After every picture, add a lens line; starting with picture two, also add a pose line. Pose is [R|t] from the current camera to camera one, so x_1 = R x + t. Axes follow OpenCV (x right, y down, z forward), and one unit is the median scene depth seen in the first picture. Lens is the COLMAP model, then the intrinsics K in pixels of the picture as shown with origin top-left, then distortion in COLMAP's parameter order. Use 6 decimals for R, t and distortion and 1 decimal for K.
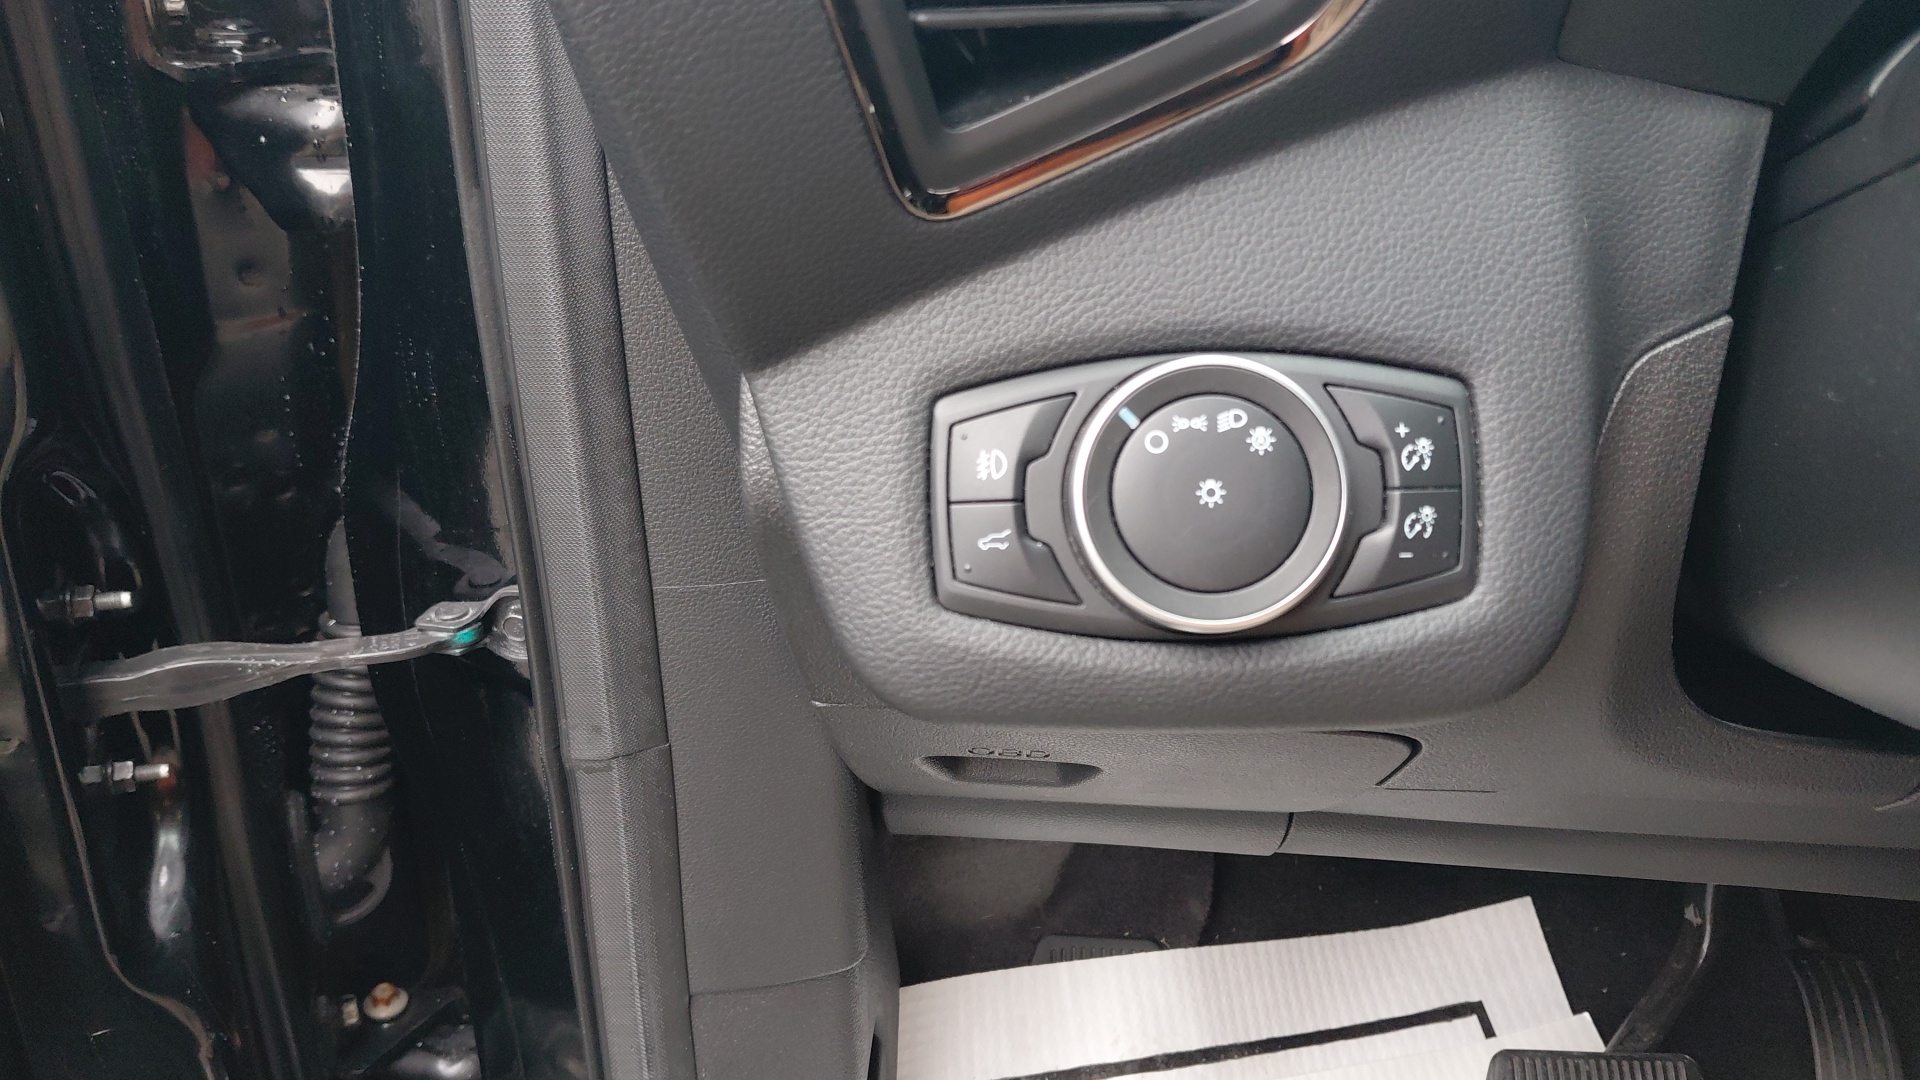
lens RADIAL K [[1396.0, 0, 960.0], [0, 1396.0, 540.0], [0, 0, 1]] dist [0.126976, -0.282778]
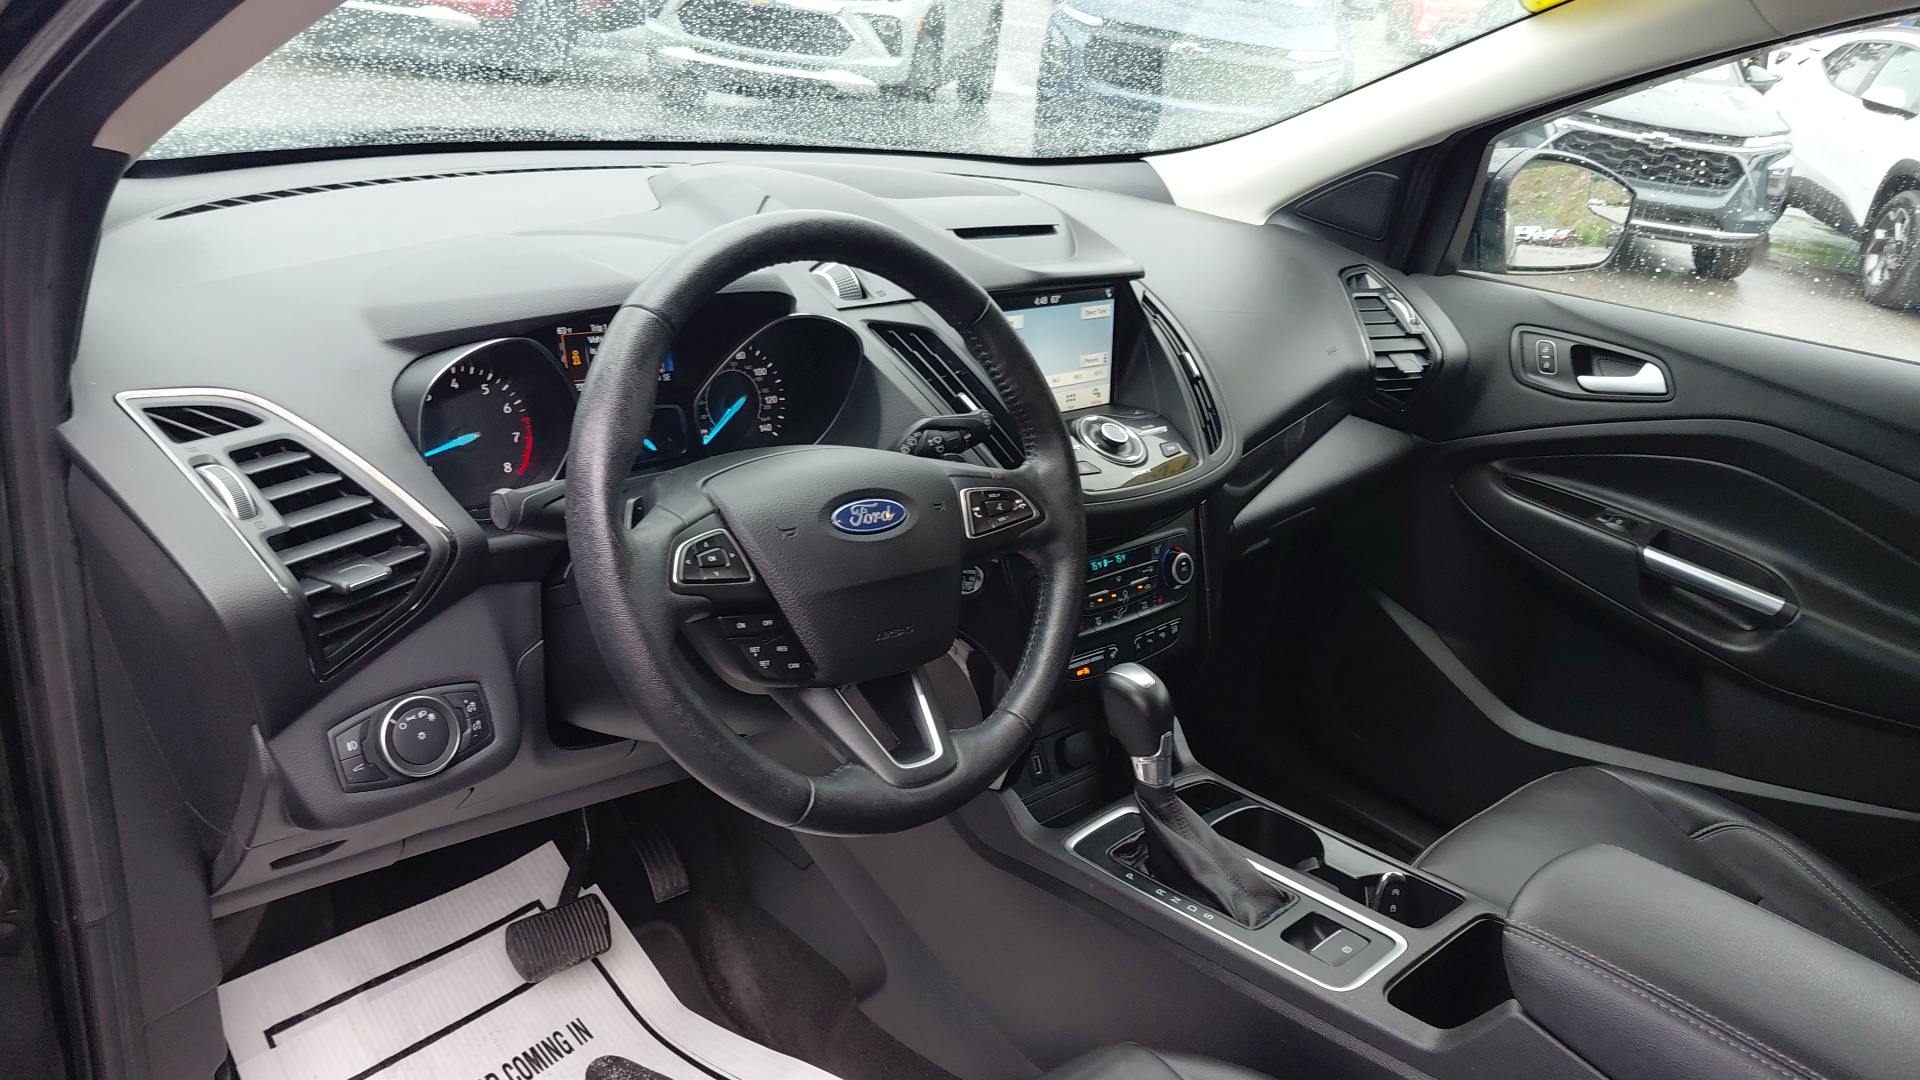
lens RADIAL K [[1358.3, 0, 960.0], [0, 1358.3, 540.0], [0, 0, 1]] dist [0.034988, -0.006624]
pose [[0.689939, -0.196906, 0.696572, -0.604462], [0.208863, 0.975516, 0.068884, -0.238662], [-0.693081, 0.097962, 0.714172, -1.247949]]
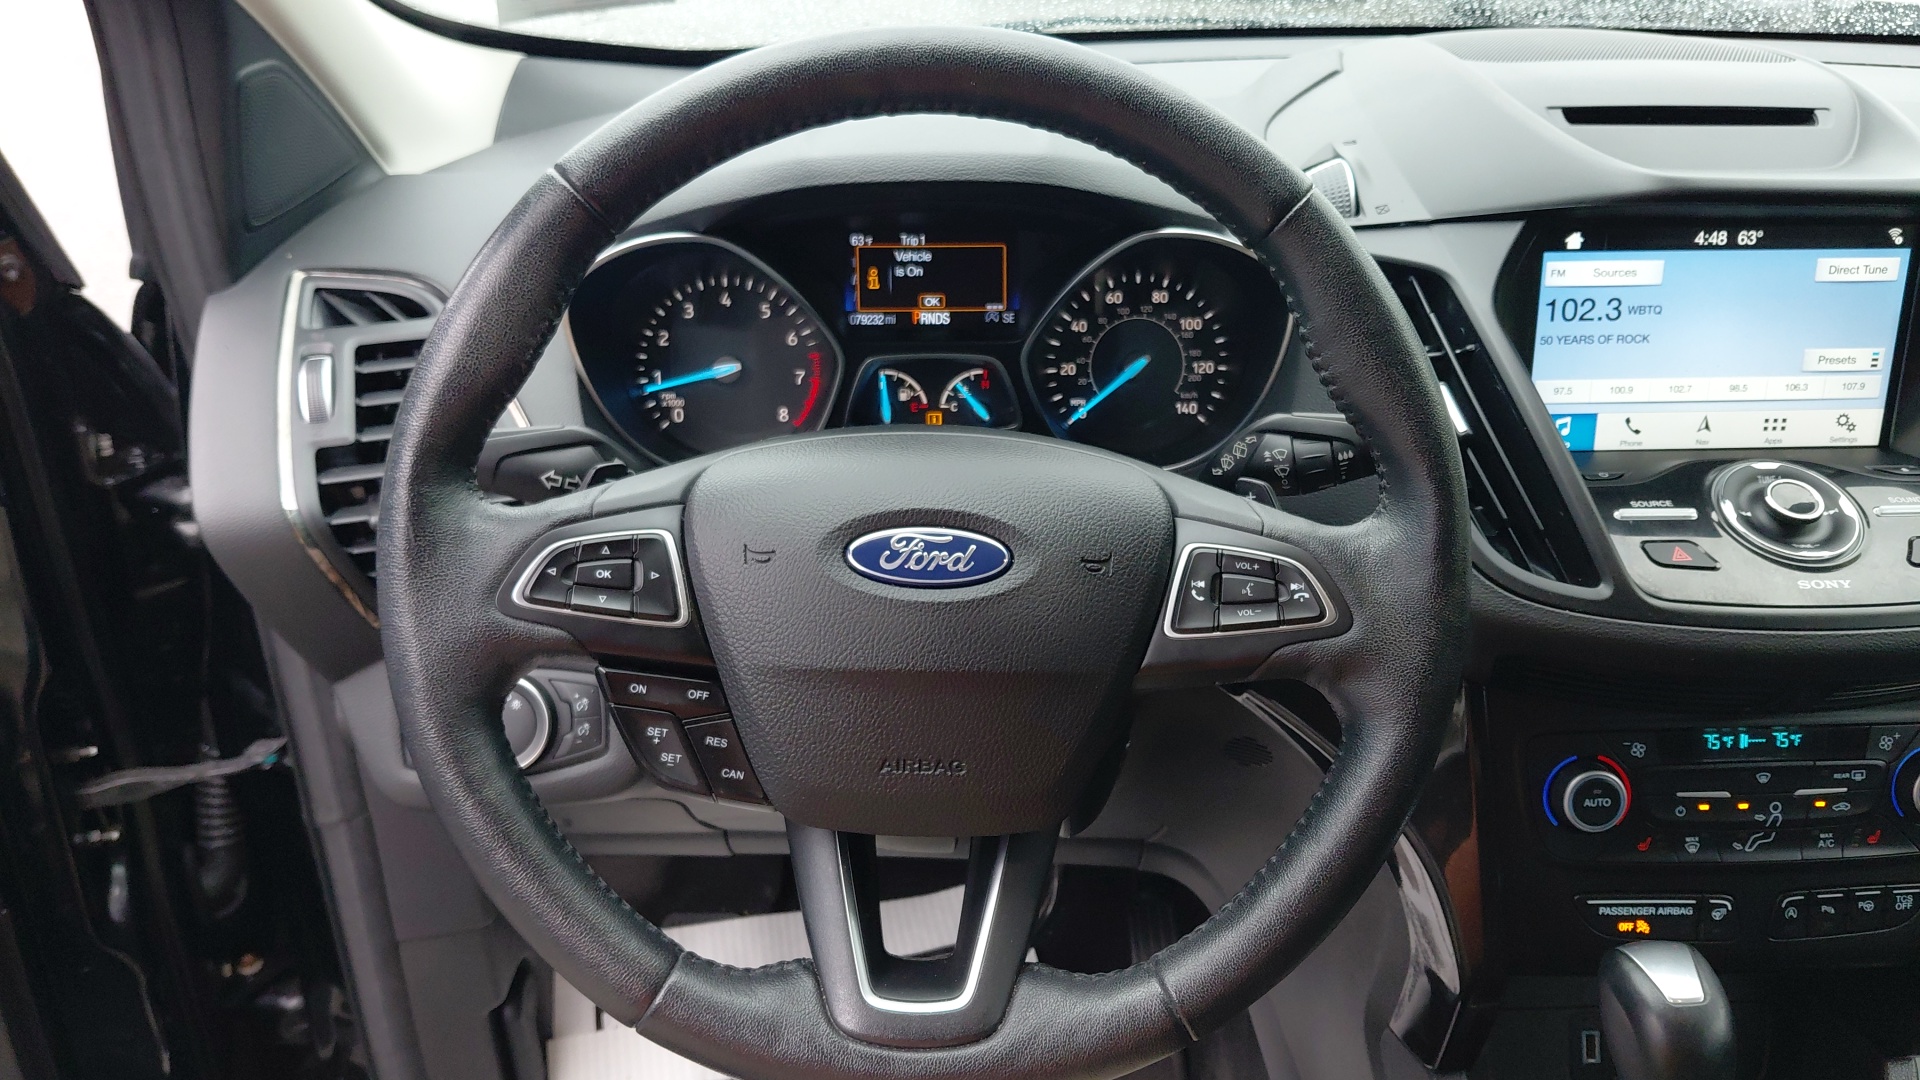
lens RADIAL K [[1409.1, 0, 983.1], [0, 1409.1, 537.6], [0, 0, 1]] dist [0.048740, -0.124989]
pose [[0.997920, -0.033421, 0.055116, 0.515813], [0.034231, 0.999318, -0.013825, -0.171815], [-0.054616, 0.015683, 0.998384, -0.969633]]
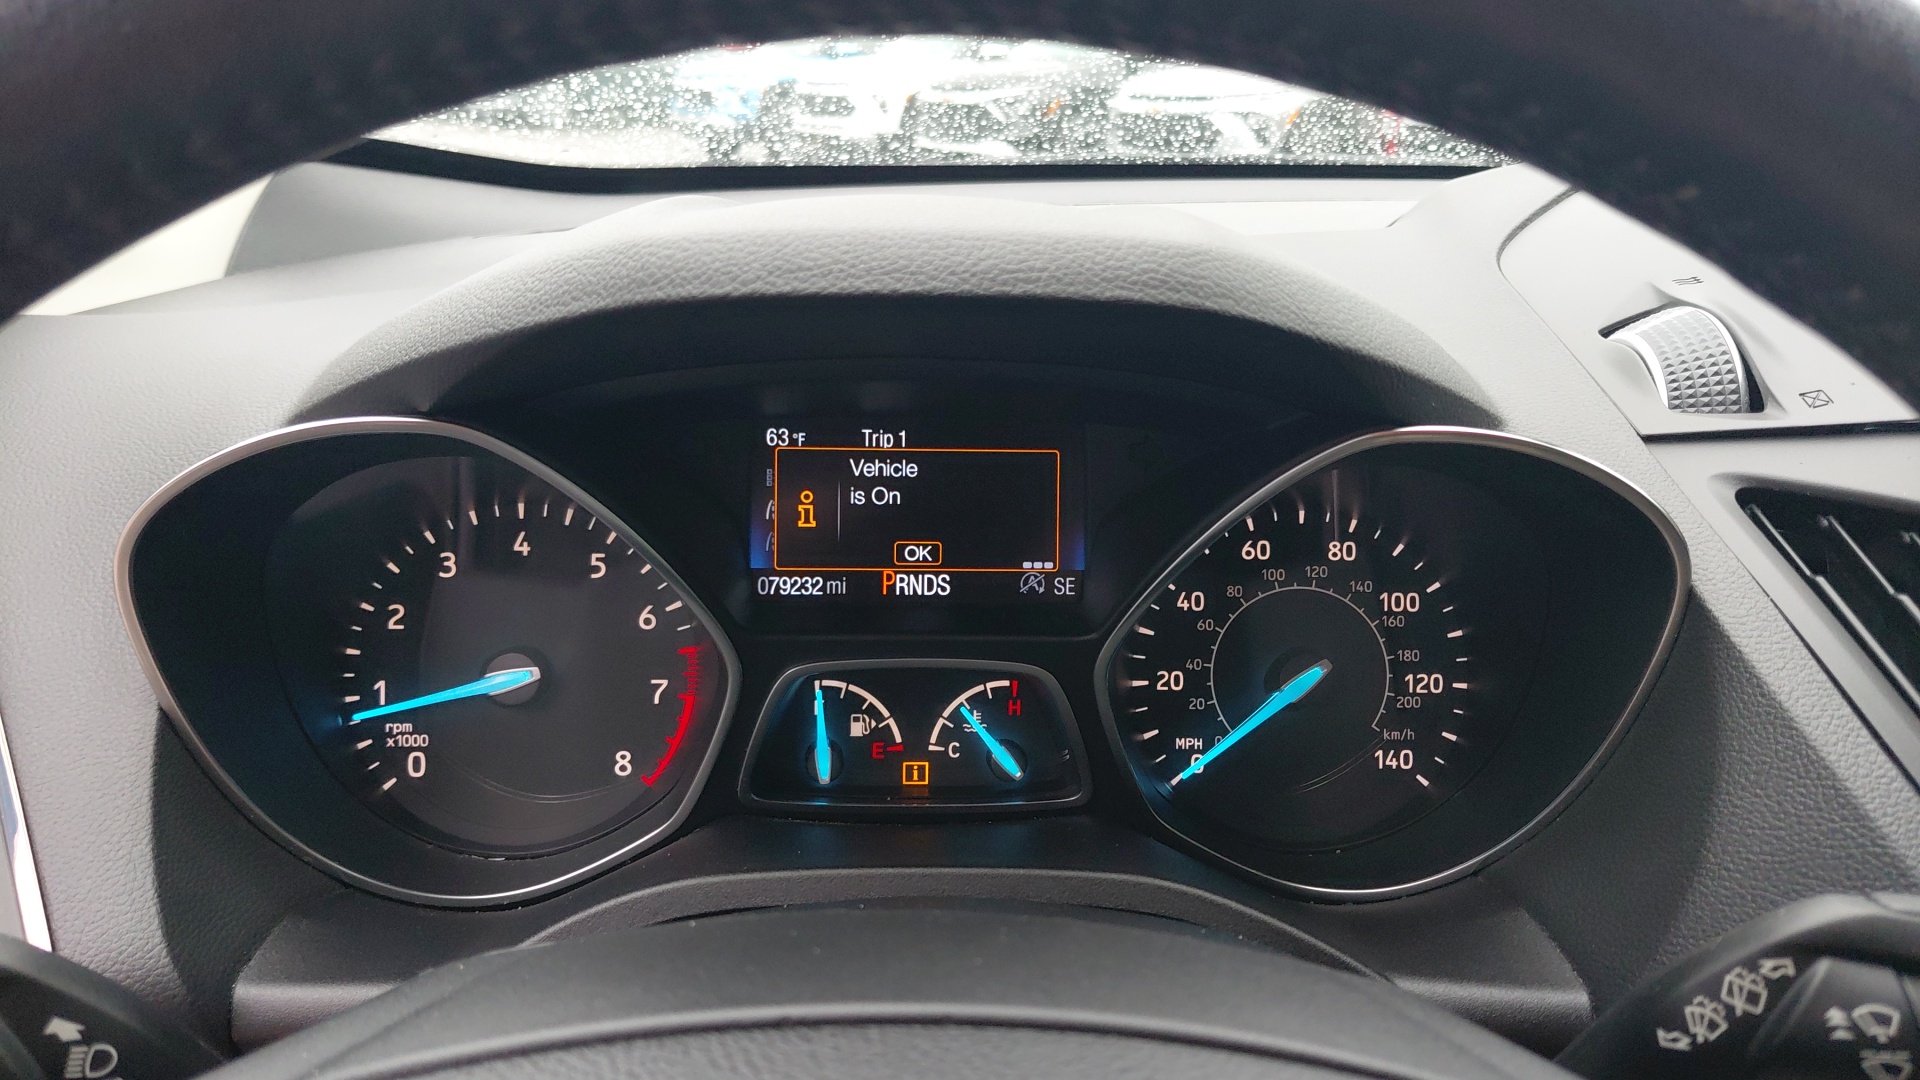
lens RADIAL K [[1429.9, 0, 999.9], [0, 1429.9, 529.1], [0, 0, 1]] dist [-0.010643, -0.010882]
pose [[0.994735, -0.009240, 0.102060, 0.517320], [0.025491, 0.986934, -0.159098, -0.343031], [-0.099256, 0.160862, 0.981973, -0.207195]]
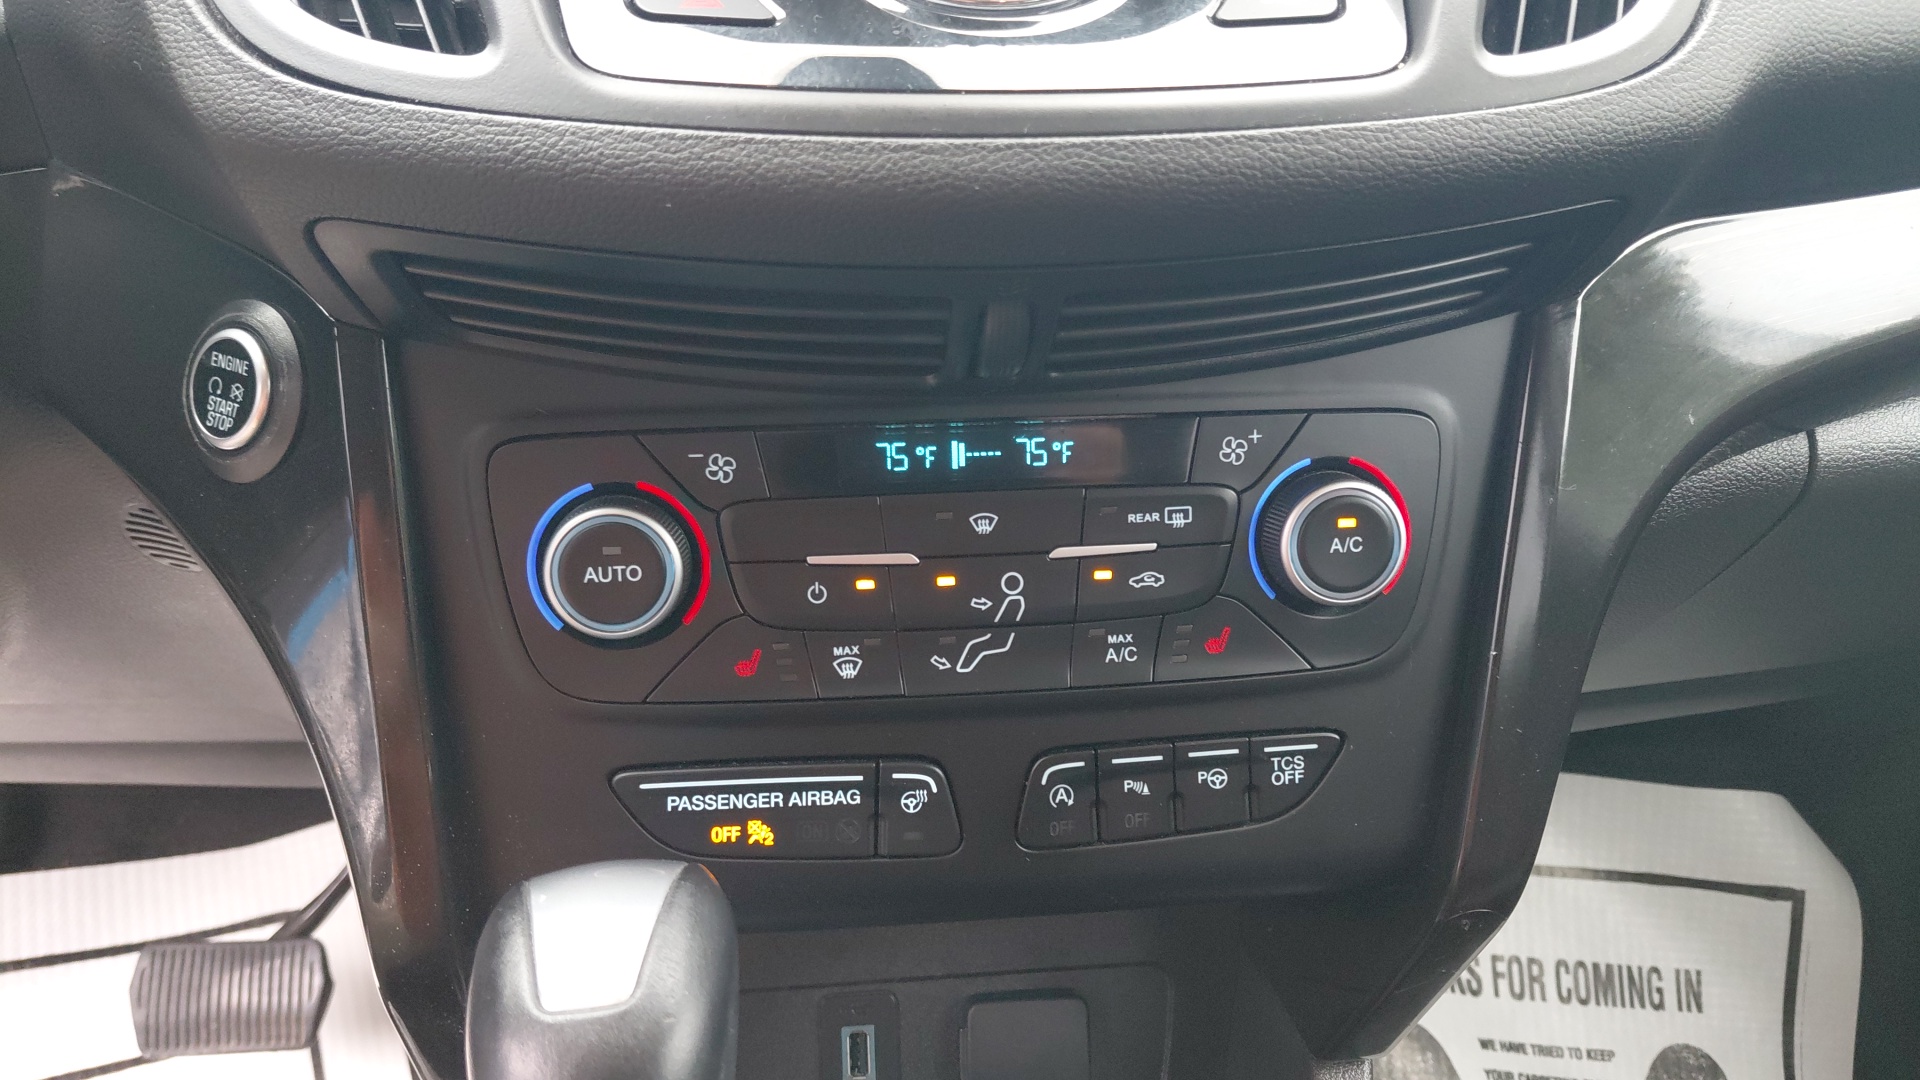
lens RADIAL K [[1409.7, 0, 955.2], [0, 1409.7, 512.8], [0, 0, 1]] dist [0.084015, -0.152621]
pose [[0.986805, -0.052910, 0.153025, 1.215553], [0.052992, 0.998589, 0.003546, 0.058014], [-0.152997, 0.004610, 0.988216, -0.314766]]
